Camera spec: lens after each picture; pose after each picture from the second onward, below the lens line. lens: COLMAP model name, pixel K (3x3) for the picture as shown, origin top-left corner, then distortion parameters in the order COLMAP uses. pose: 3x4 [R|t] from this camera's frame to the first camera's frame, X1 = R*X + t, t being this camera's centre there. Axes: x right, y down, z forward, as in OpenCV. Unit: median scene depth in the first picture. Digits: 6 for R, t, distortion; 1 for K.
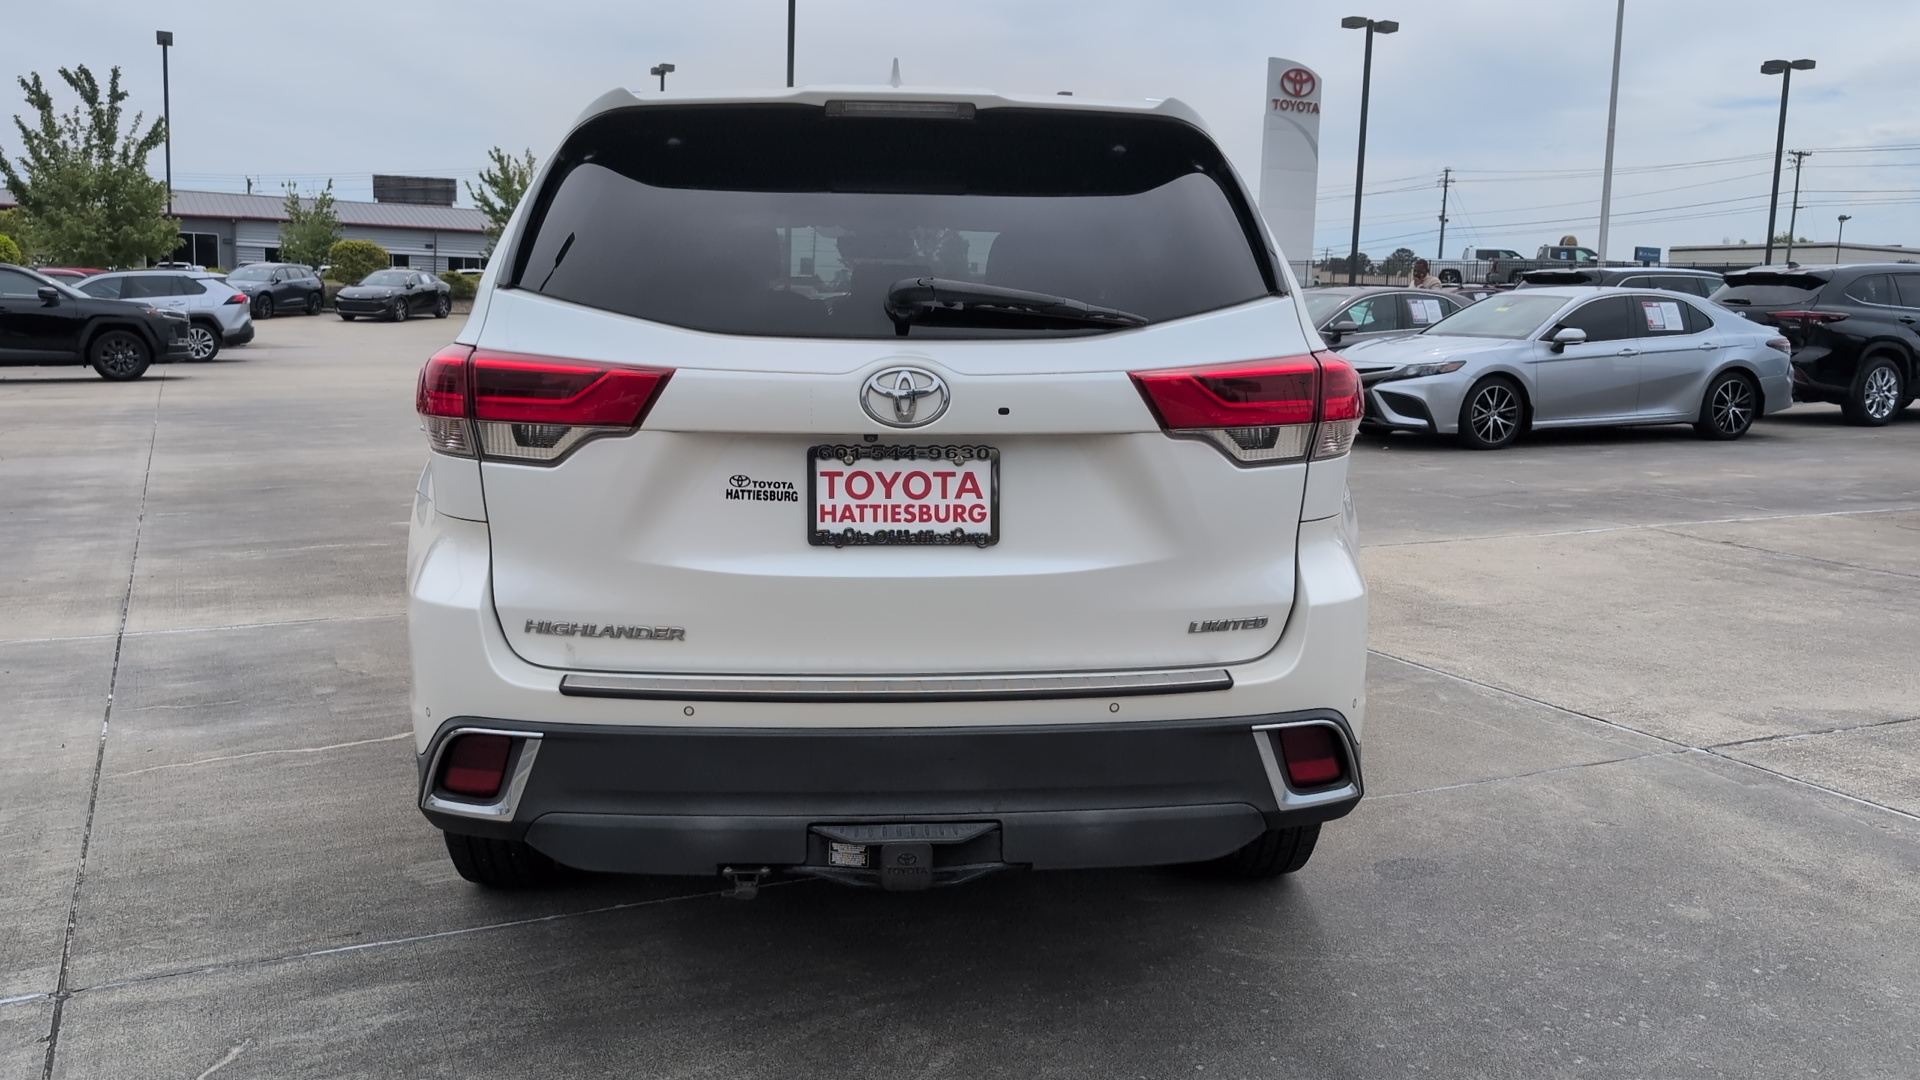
lens RADIAL K [[1585.9, 0, 964.9], [0, 1585.9, 534.1], [0, 0, 1]] dist [0.053820, -0.086778]
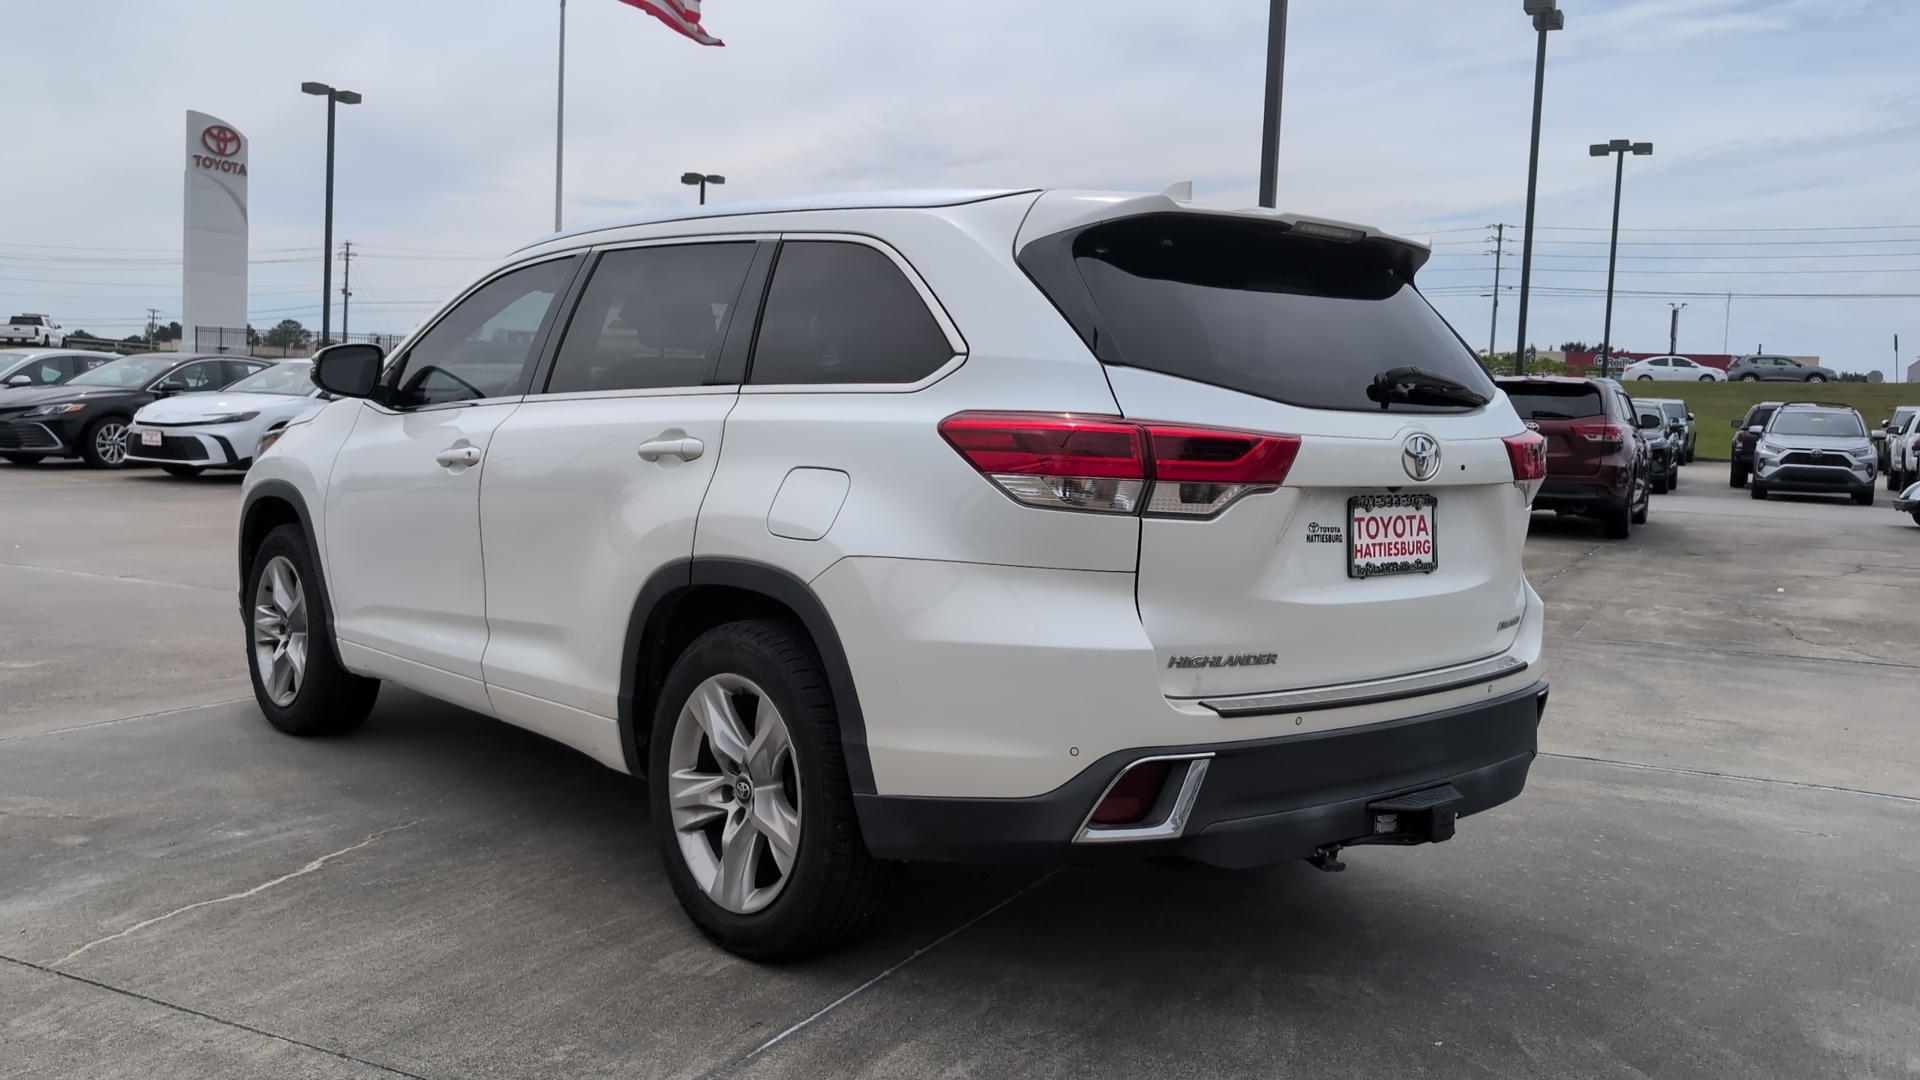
lens RADIAL K [[1594.6, 0, 960.0], [0, 1594.6, 540.0], [0, 0, 1]] dist [0.036510, -0.091201]
pose [[0.795614, -0.035057, 0.604789, -1.089451], [0.061795, 0.997813, -0.023453, -0.011640], [-0.602644, 0.056032, 0.796040, 0.188061]]
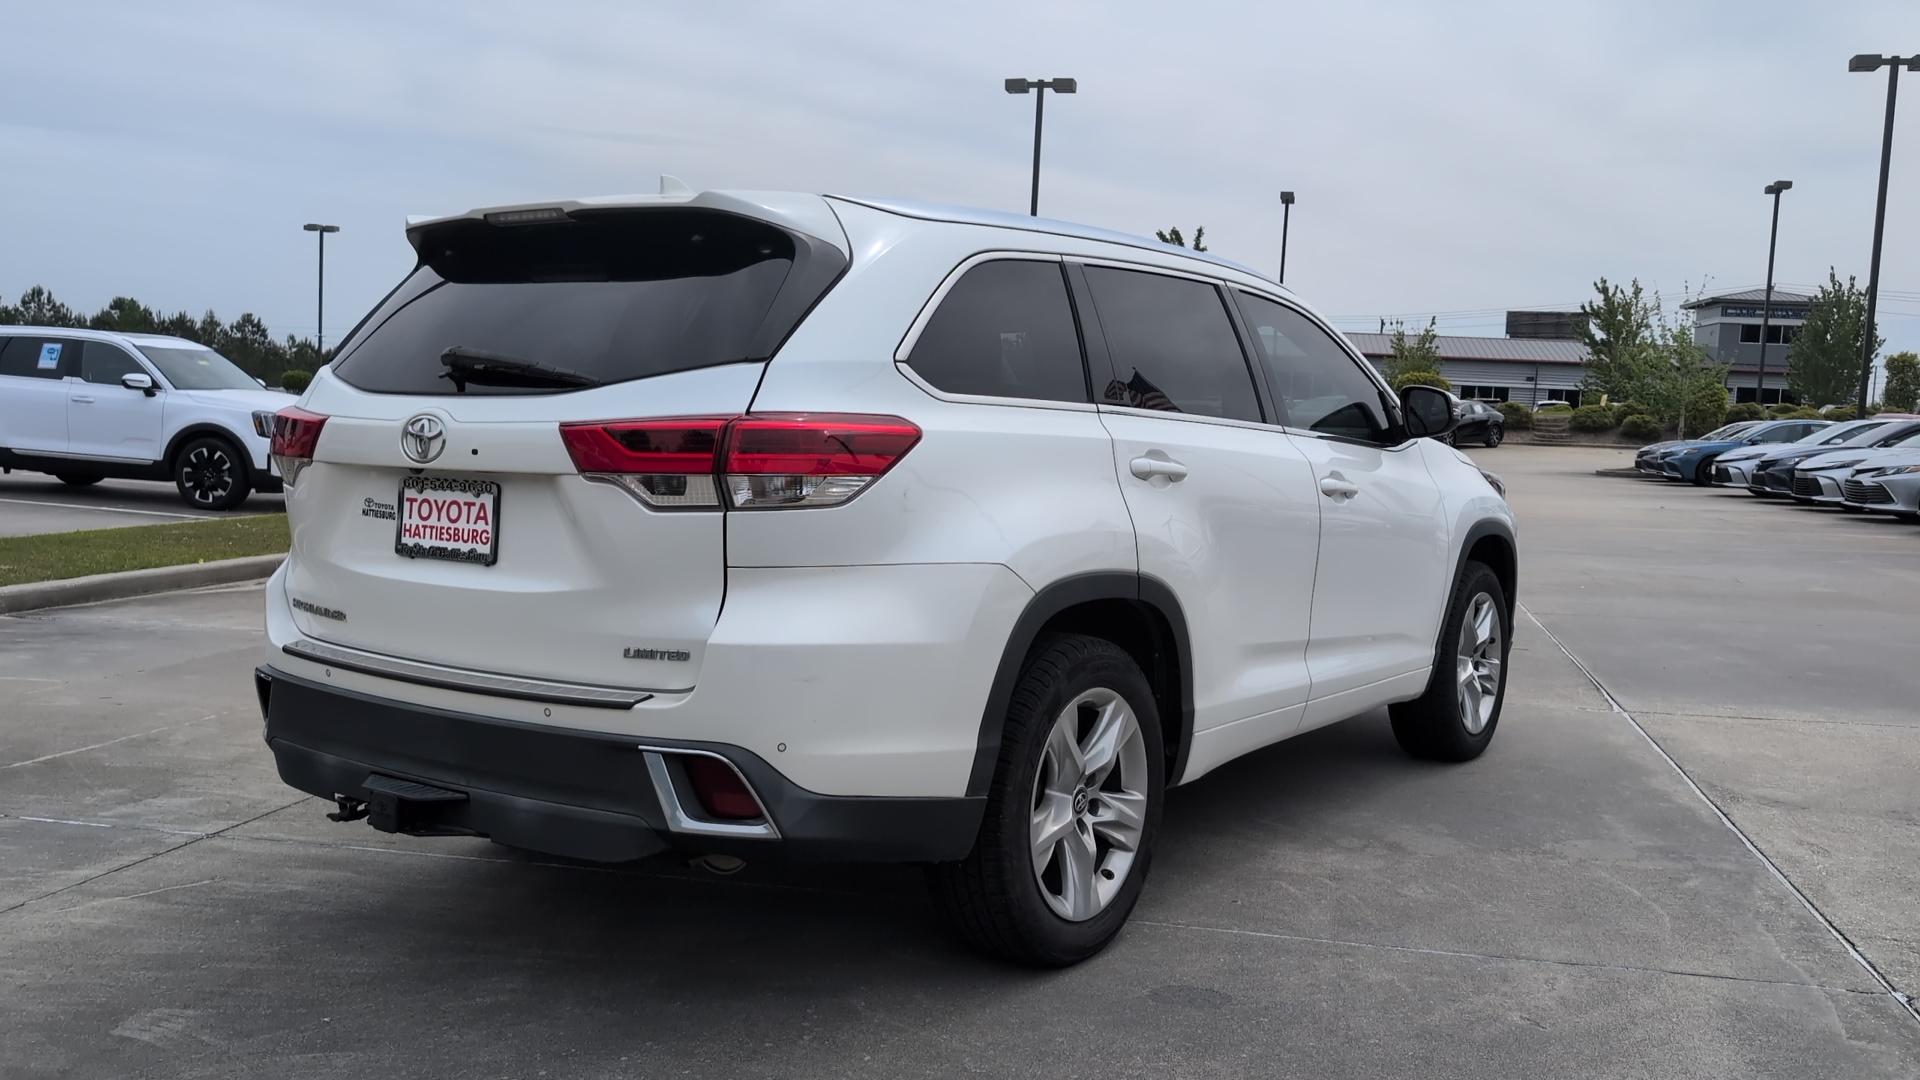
lens RADIAL K [[1593.0, 0, 958.9], [0, 1593.0, 521.2], [0, 0, 1]] dist [-0.003745, -0.004476]
pose [[0.786575, 0.046601, -0.615734, 1.049372], [-0.101469, 0.993348, -0.054442, 0.004298], [0.609101, 0.105301, 0.786071, 0.259174]]
